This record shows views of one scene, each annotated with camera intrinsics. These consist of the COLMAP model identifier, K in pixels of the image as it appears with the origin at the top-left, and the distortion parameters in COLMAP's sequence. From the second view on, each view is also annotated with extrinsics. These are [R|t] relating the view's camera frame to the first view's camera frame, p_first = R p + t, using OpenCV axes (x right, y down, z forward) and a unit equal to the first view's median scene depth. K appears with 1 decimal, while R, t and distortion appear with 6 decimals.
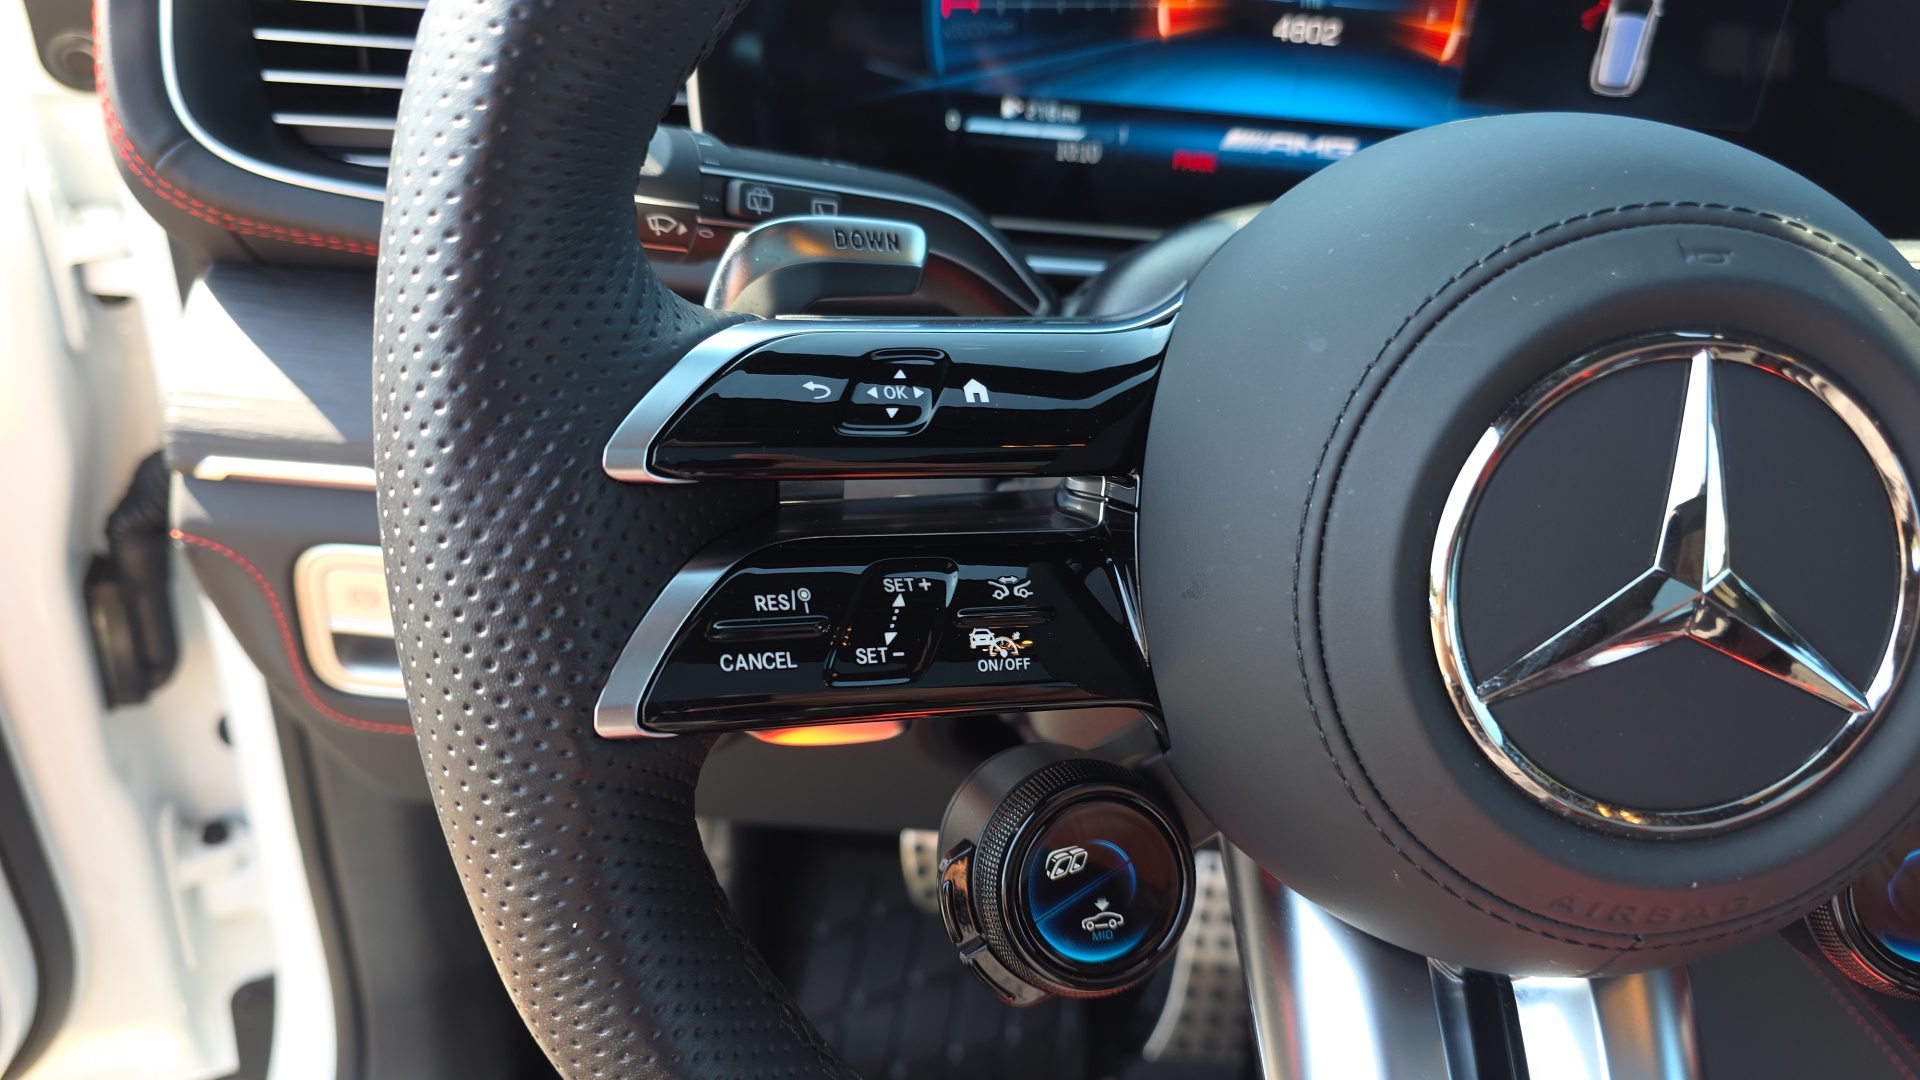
lens RADIAL K [[1359.0, 0, 960.0], [0, 1359.0, 540.0], [0, 0, 1]] dist [-0.010008, -0.002514]
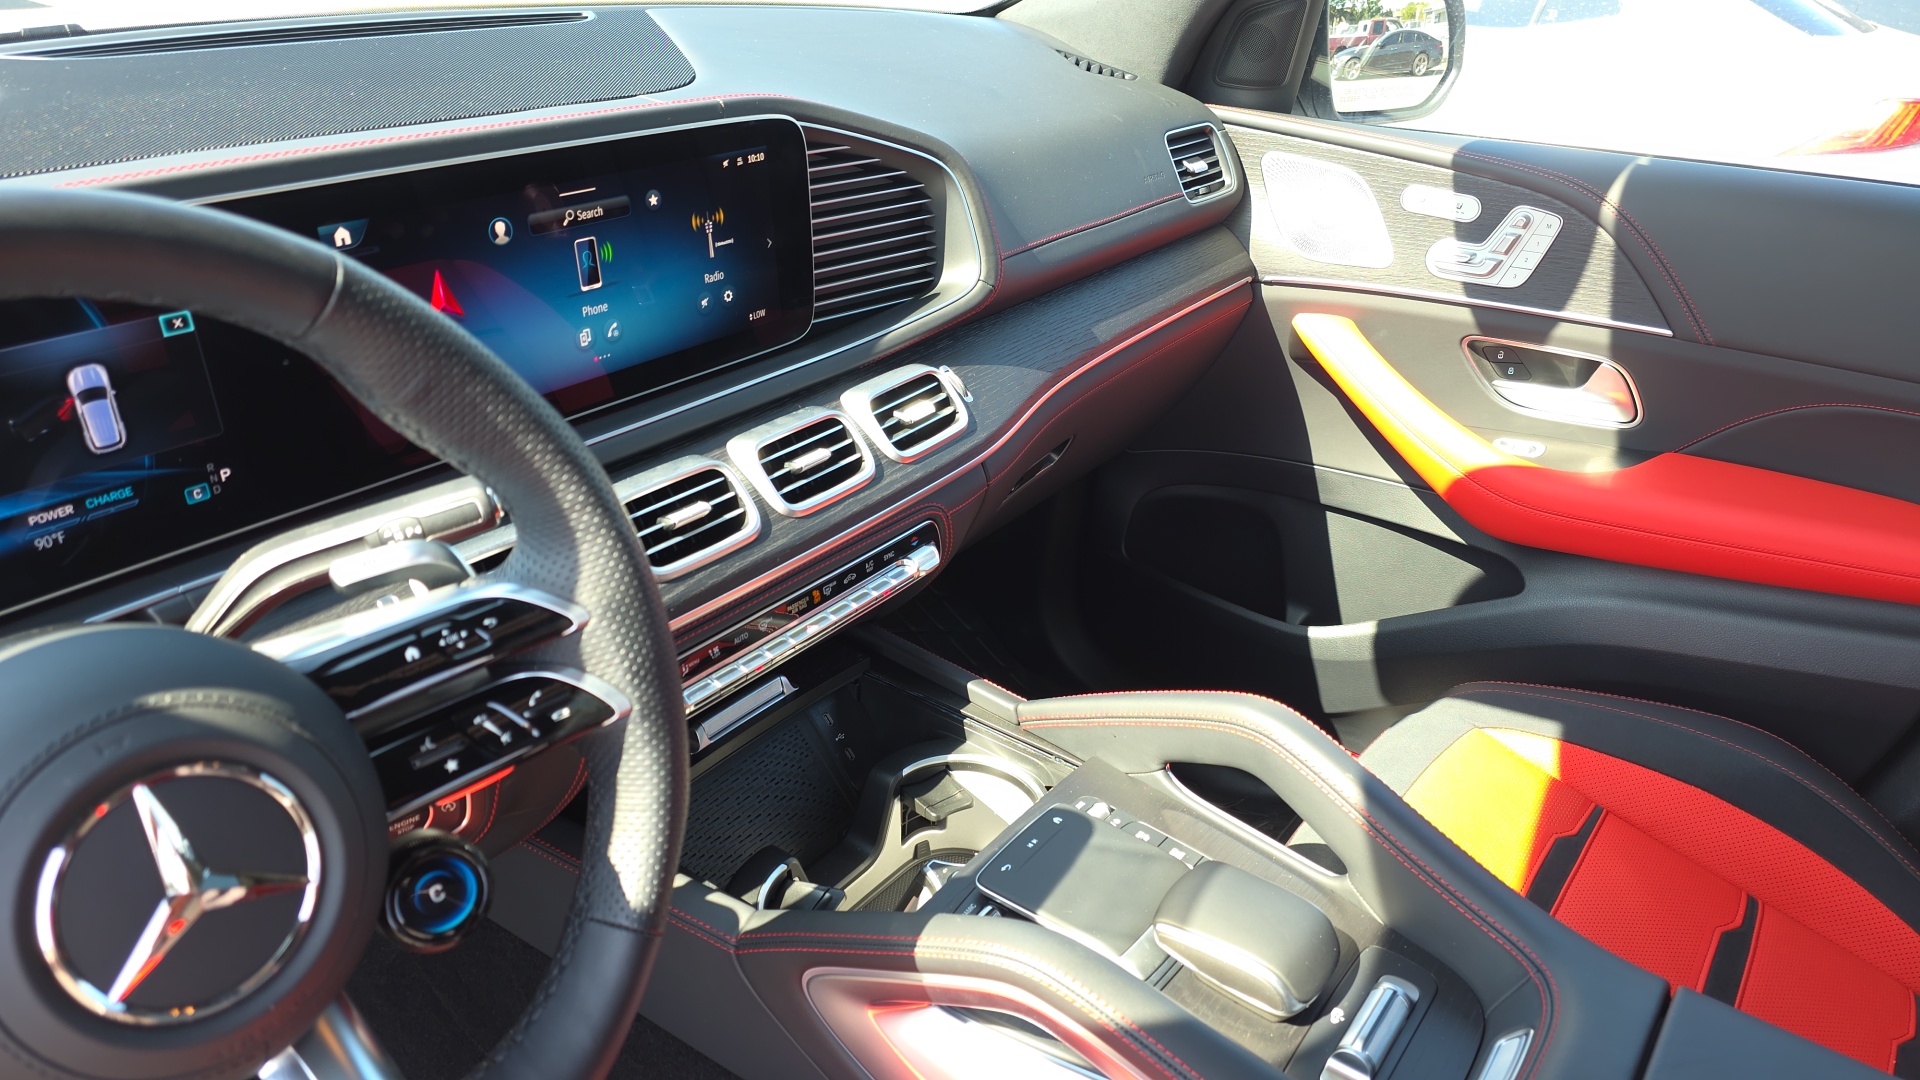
lens RADIAL K [[1294.6, 0, 946.4], [0, 1294.6, 526.3], [0, 0, 1]] dist [0.063337, -0.069840]
pose [[0.620525, -0.415437, 0.665102, 0.078268], [0.396493, 0.897956, 0.190964, -0.177215], [-0.676566, 0.145211, 0.721922, -0.586751]]
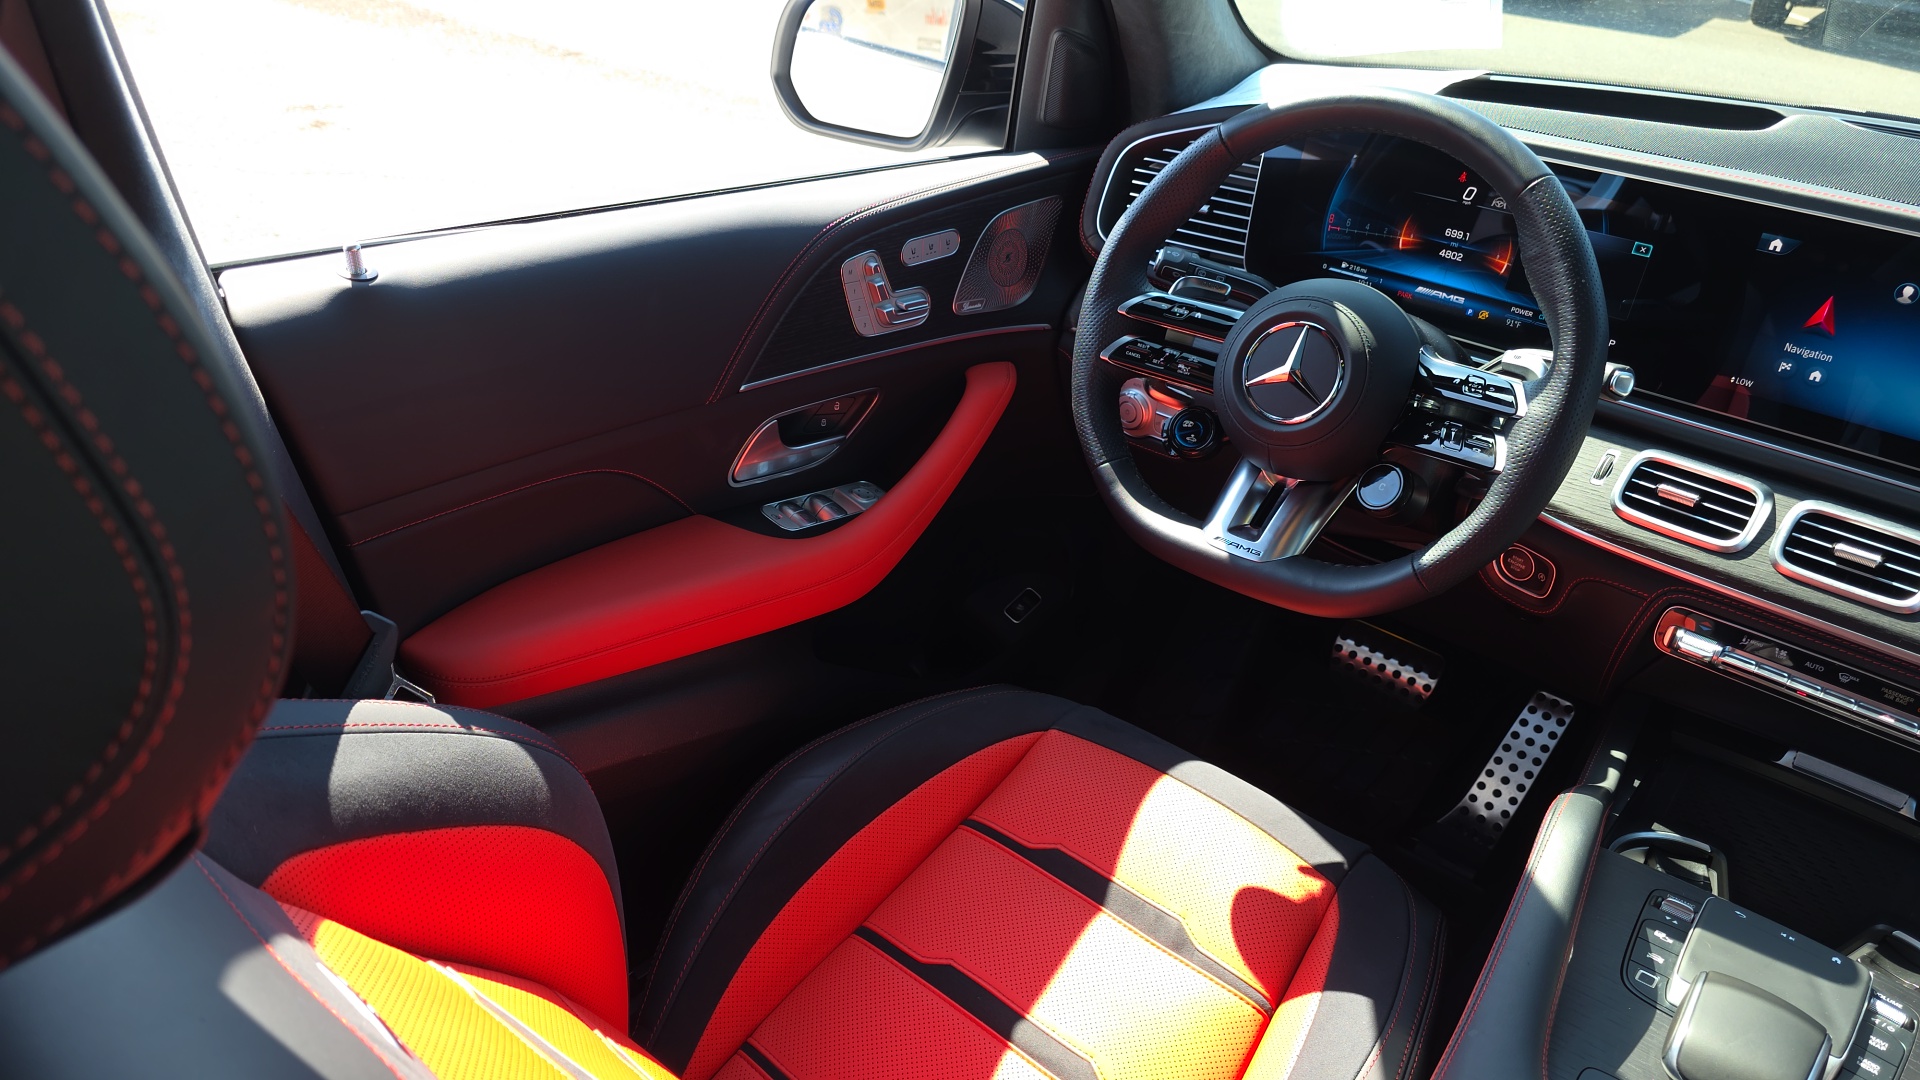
lens RADIAL K [[1306.9, 0, 944.6], [0, 1306.9, 550.3], [0, 0, 1]] dist [0.060103, -0.057908]
pose [[0.753347, 0.293124, -0.588682, 1.236105], [-0.325895, 0.943922, 0.052956, 0.385458], [0.571192, 0.151954, 0.806628, -1.663204]]
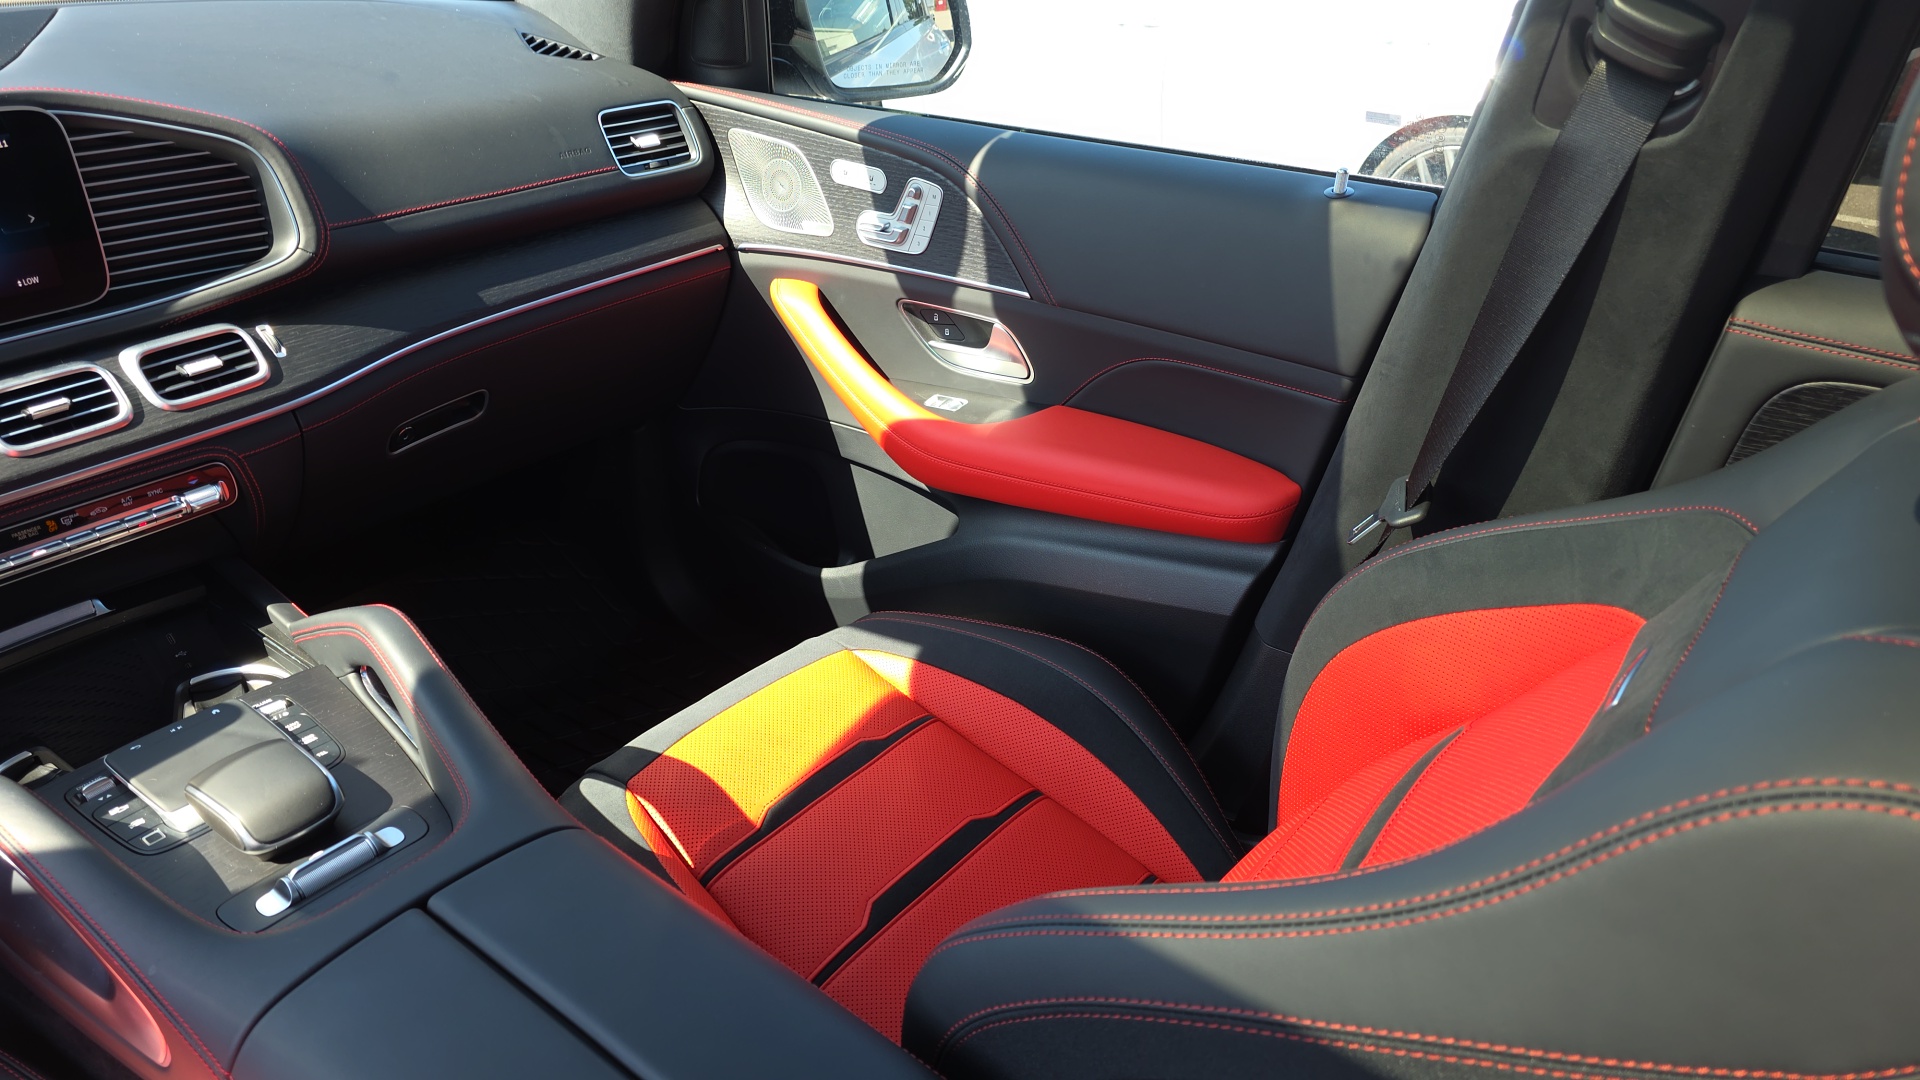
lens RADIAL K [[1302.8, 0, 957.2], [0, 1302.8, 571.7], [0, 0, 1]] dist [0.062073, -0.065733]
pose [[0.641053, -0.453606, 0.619107, 0.775547], [0.406935, 0.884820, 0.226929, 0.419170], [-0.650734, 0.106463, 0.751805, -1.825946]]
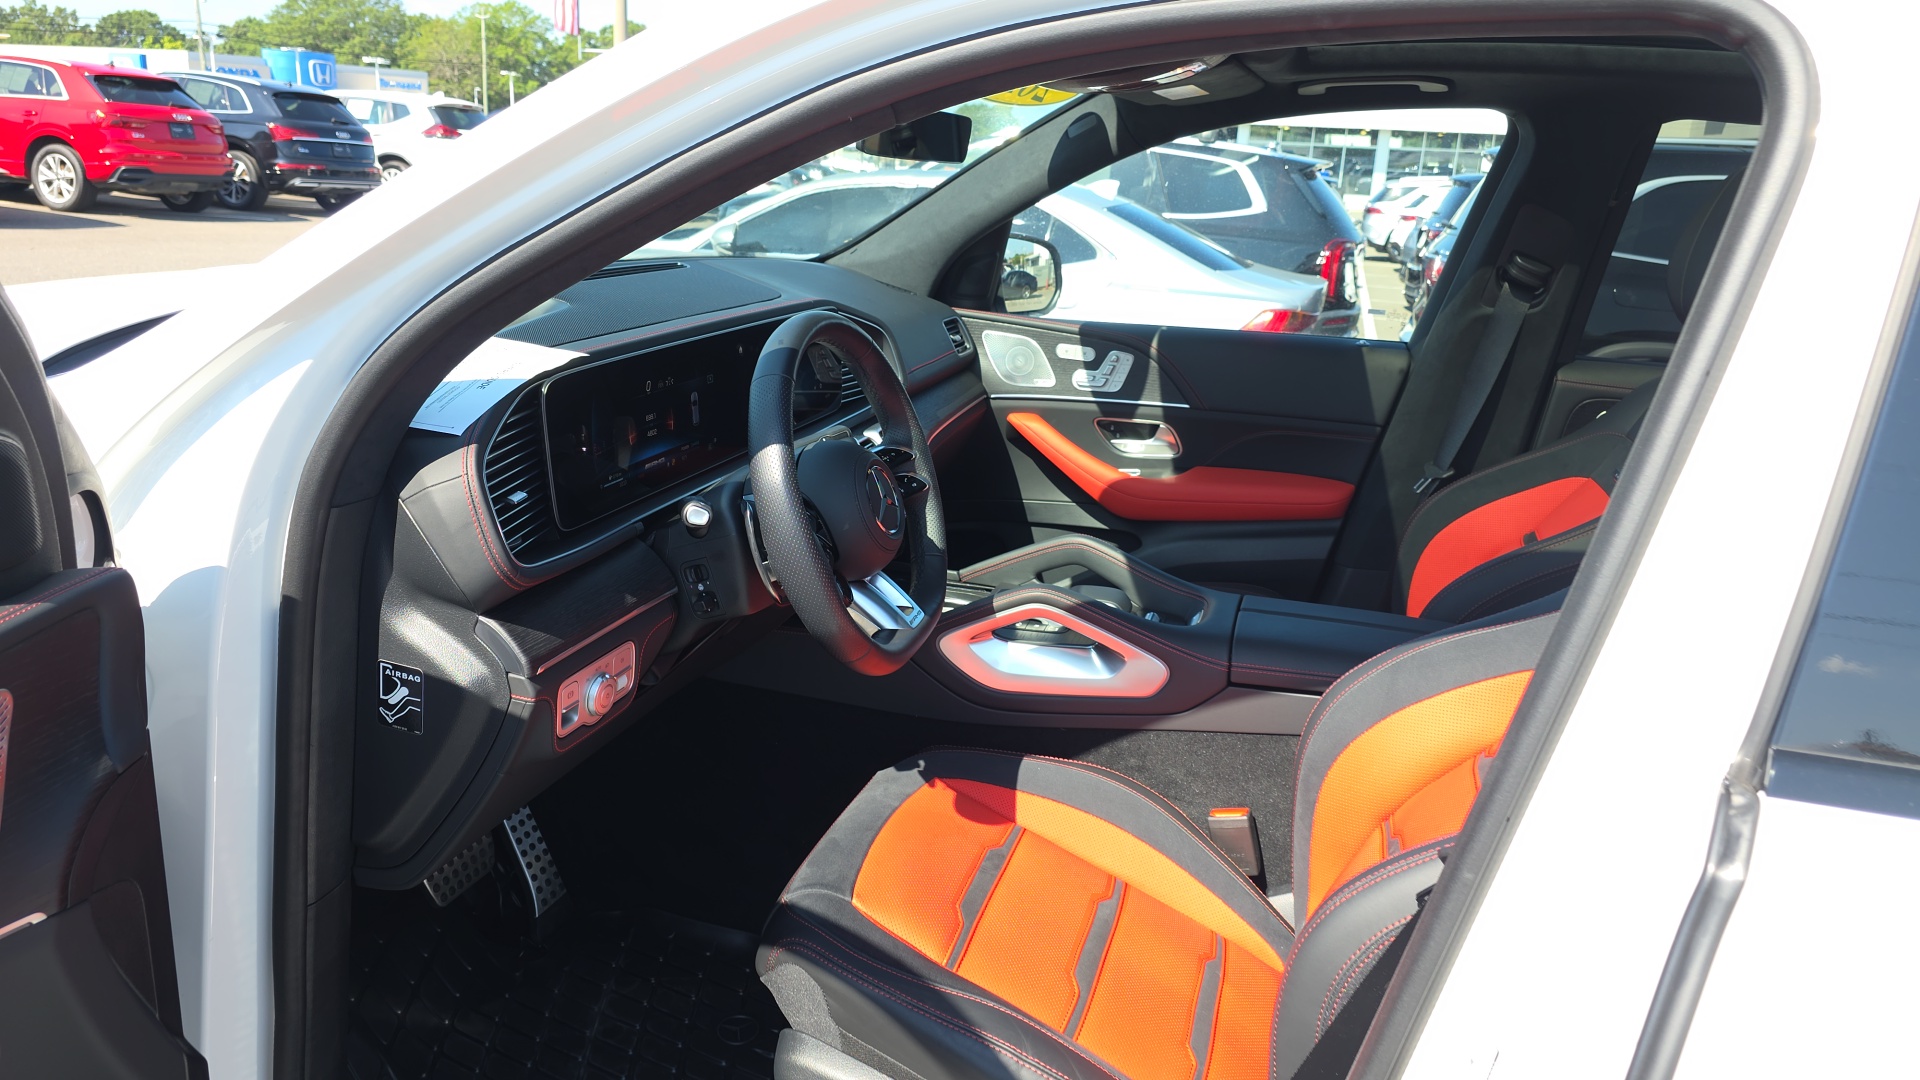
lens RADIAL K [[1293.2, 0, 953.9], [0, 1293.2, 485.9], [0, 0, 1]] dist [0.064105, -0.000738]
pose [[0.305033, -0.306779, 0.901577, -2.608808], [0.427217, 0.890174, 0.158358, -0.451958], [-0.851141, 0.336864, 0.402593, -0.994513]]
